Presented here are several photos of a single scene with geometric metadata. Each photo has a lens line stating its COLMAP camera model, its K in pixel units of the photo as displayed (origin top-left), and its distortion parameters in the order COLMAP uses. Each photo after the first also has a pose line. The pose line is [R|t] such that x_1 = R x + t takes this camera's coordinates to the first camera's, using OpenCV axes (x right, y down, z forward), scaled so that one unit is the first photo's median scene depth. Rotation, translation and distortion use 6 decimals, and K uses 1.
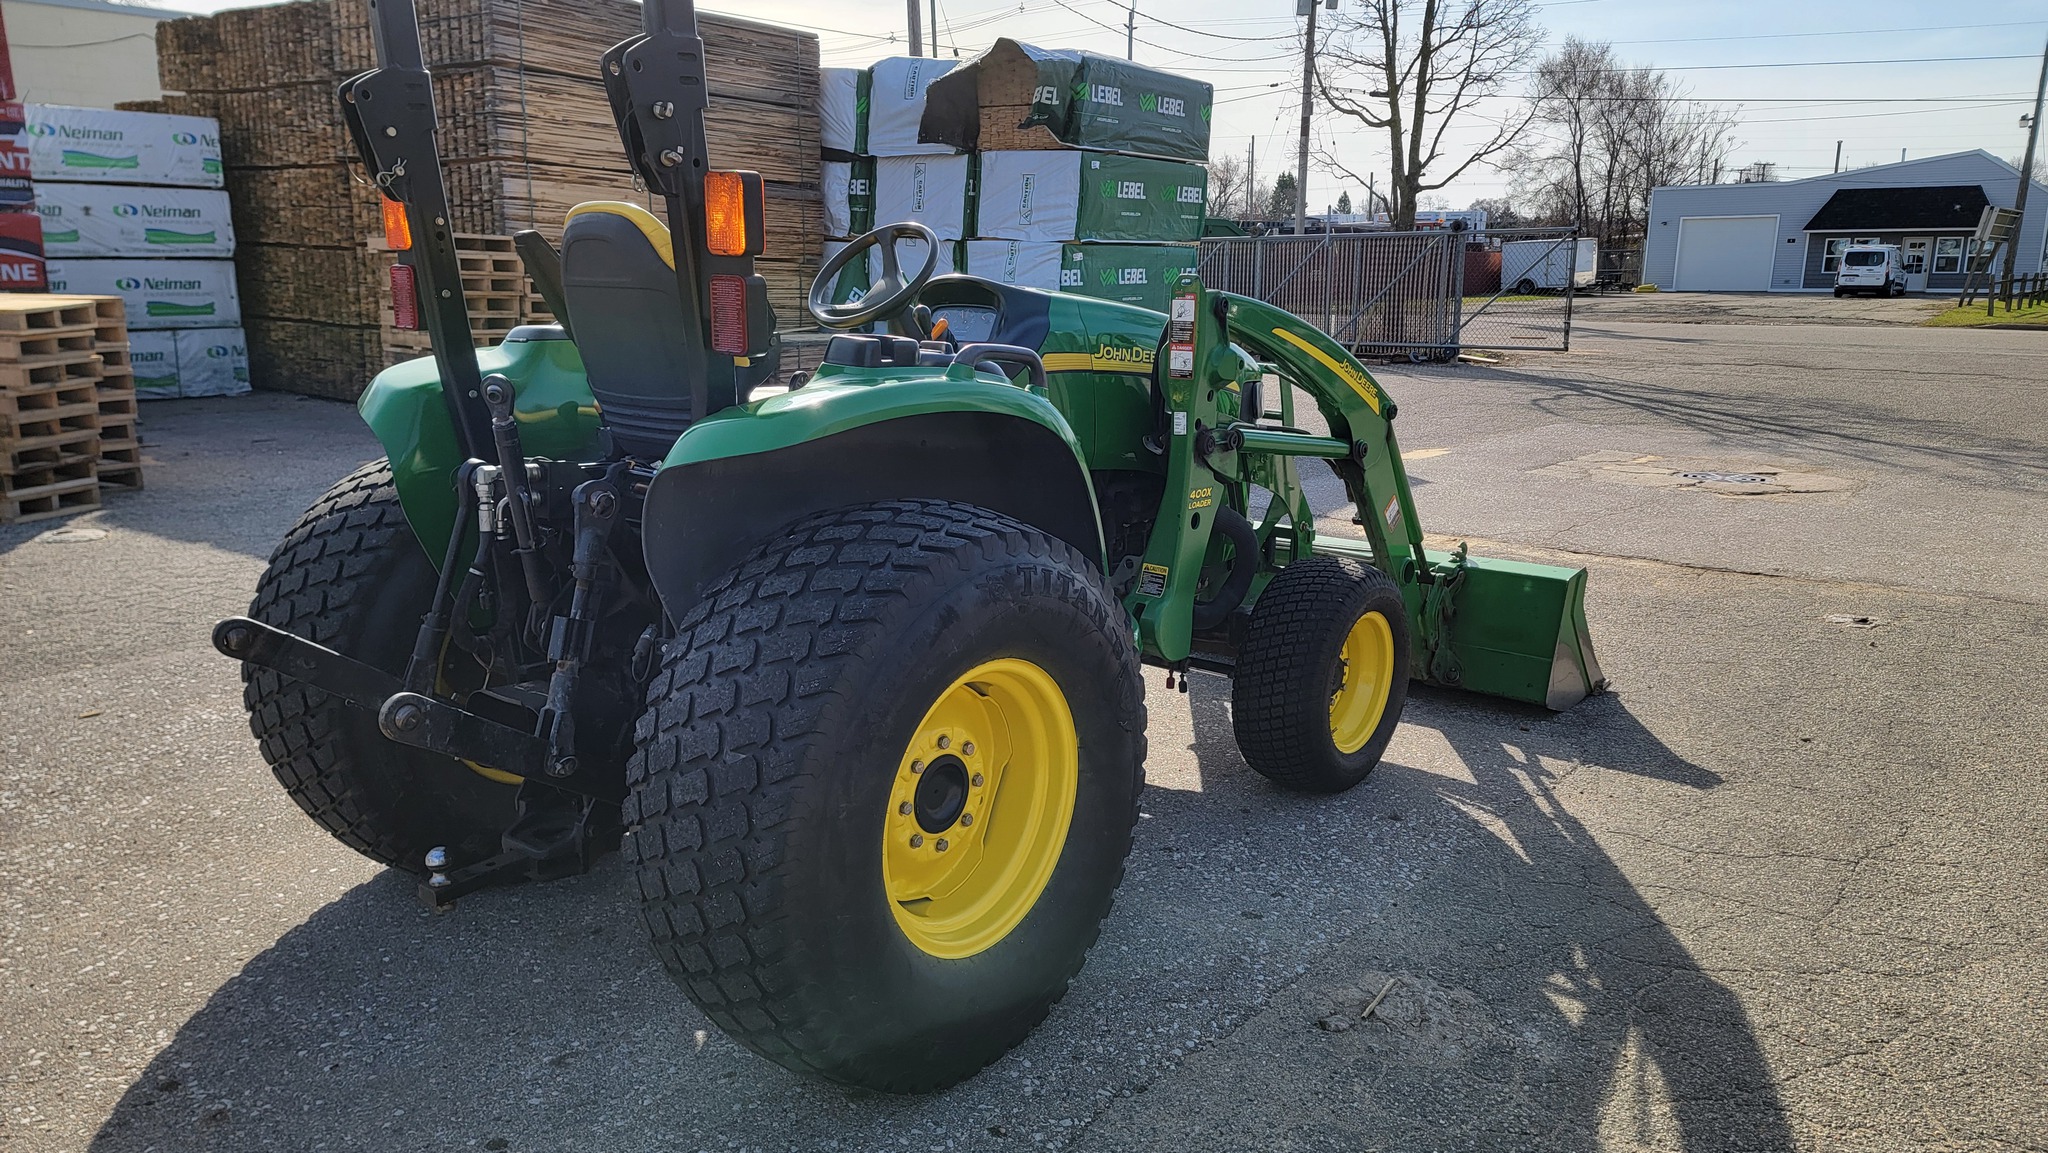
lens RADIAL K [[1403.8, 0, 1032.2], [0, 1403.8, 588.9], [0, 0, 1]] dist [0.074933, -0.062008]
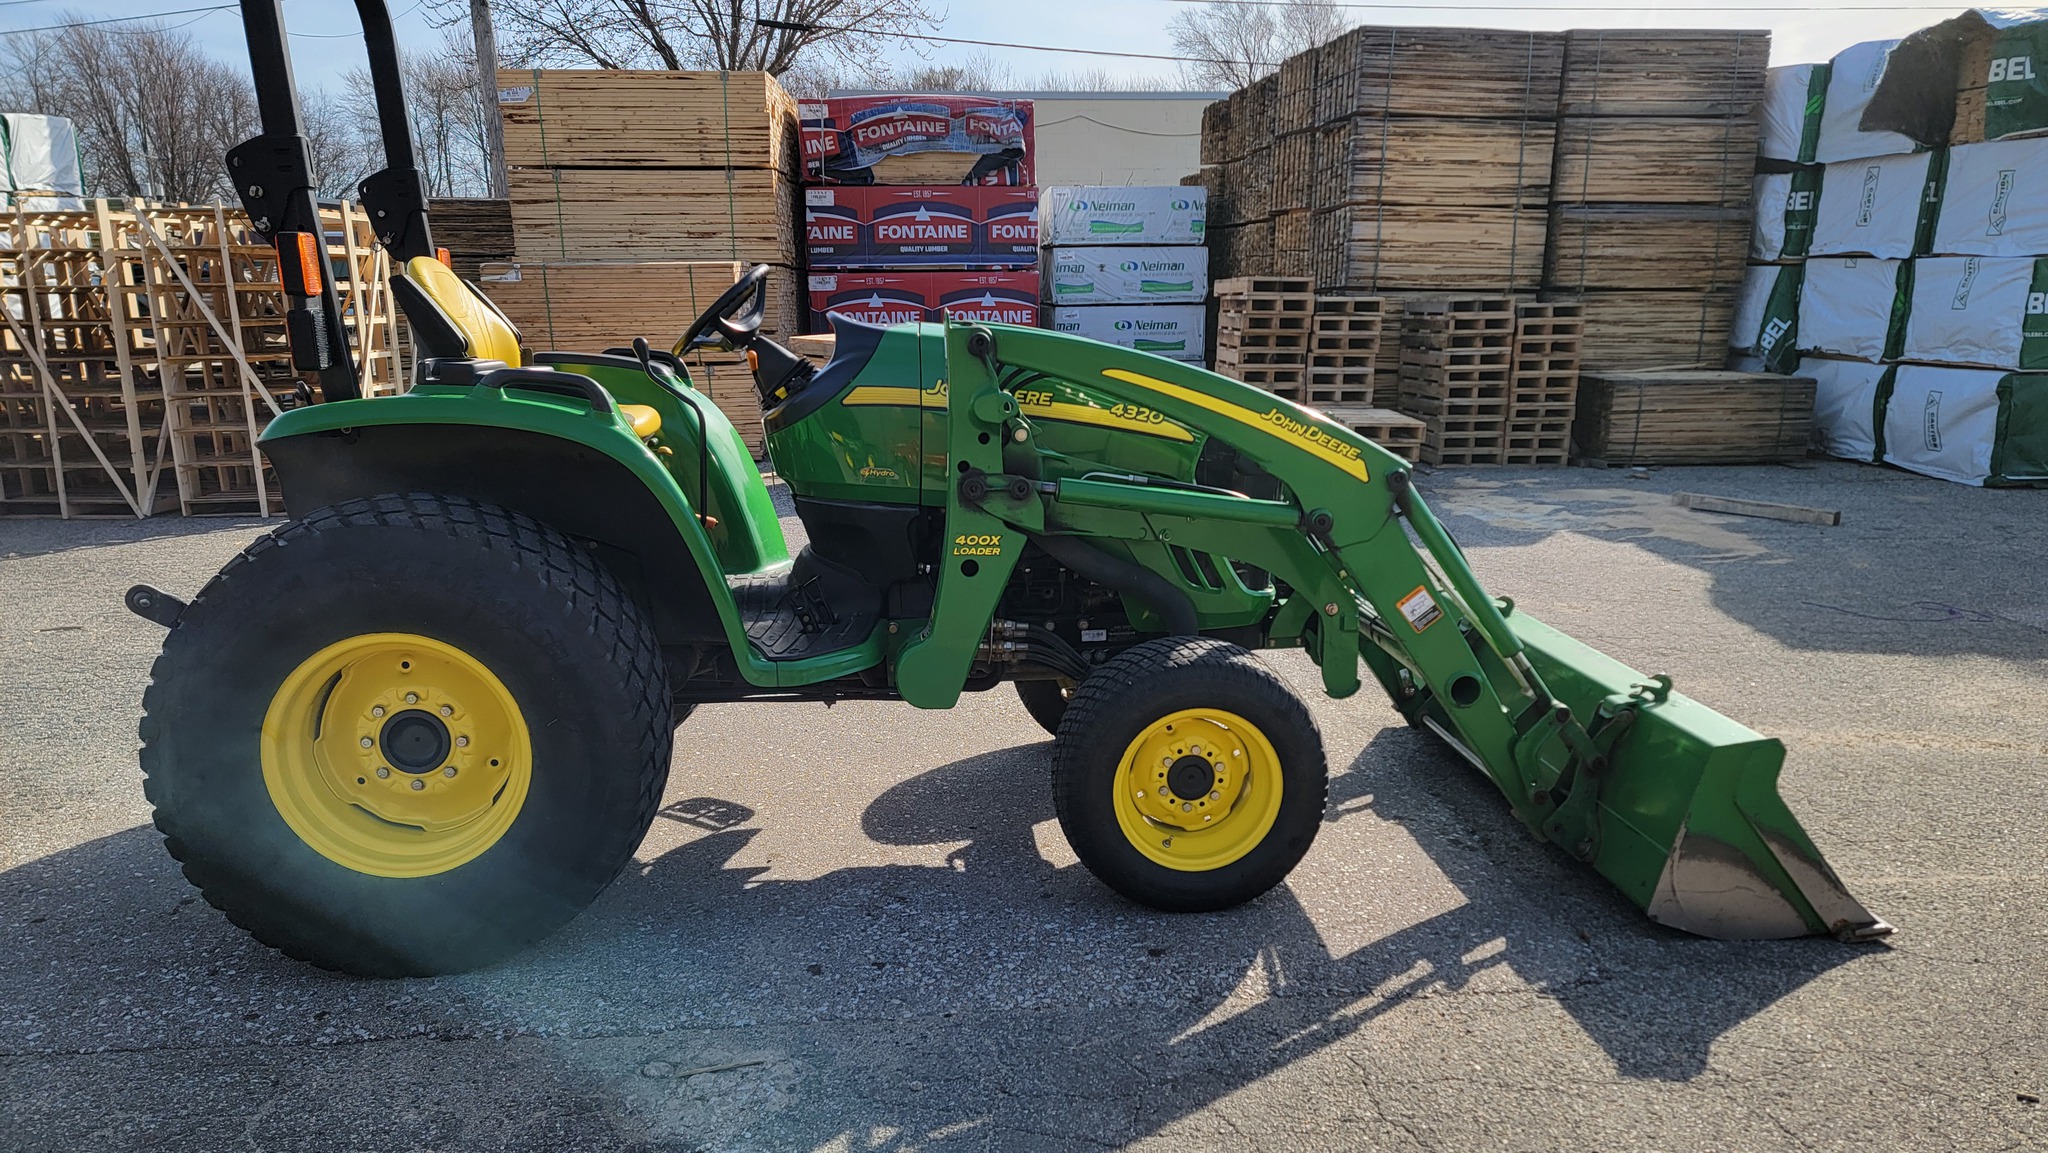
lens RADIAL K [[1403.8, 0, 1029.4], [0, 1403.8, 591.4], [0, 0, 1]] dist [0.074933, -0.062008]
pose [[0.693316, 0.132789, -0.708294, 0.210067], [-0.148370, 0.988122, 0.040018, -0.019723], [0.705195, 0.077344, 0.704783, 0.092561]]
